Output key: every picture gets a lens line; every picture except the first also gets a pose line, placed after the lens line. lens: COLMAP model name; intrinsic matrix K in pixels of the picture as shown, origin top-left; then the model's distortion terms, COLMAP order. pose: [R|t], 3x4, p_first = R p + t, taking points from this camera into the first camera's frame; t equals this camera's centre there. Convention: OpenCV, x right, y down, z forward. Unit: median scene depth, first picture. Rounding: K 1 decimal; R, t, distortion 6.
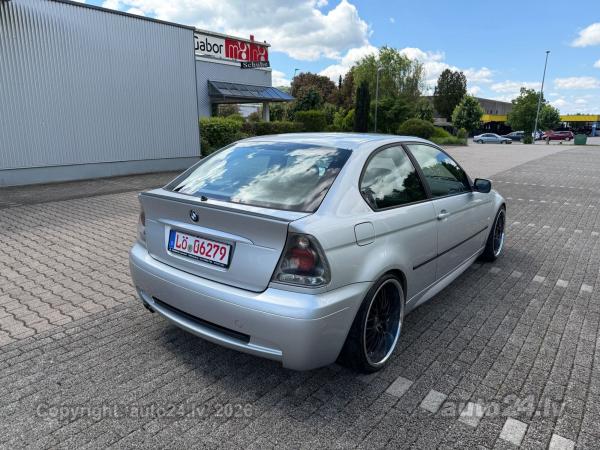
lens RADIAL K [[428.4, 0, 296.8], [0, 428.4, 227.2], [0, 0, 1]] dist [0.049228, -0.061345]
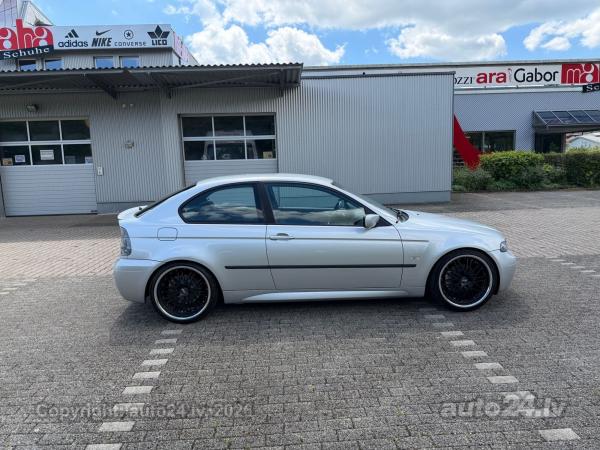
lens RADIAL K [[428.4, 0, 296.8], [0, 428.4, 227.2], [0, 0, 1]] dist [0.049228, -0.061345]
pose [[0.632563, 0.088462, -0.769440, 0.215653], [-0.146582, 0.989175, -0.006781, -0.009100], [0.760511, 0.117076, 0.638683, 0.035492]]
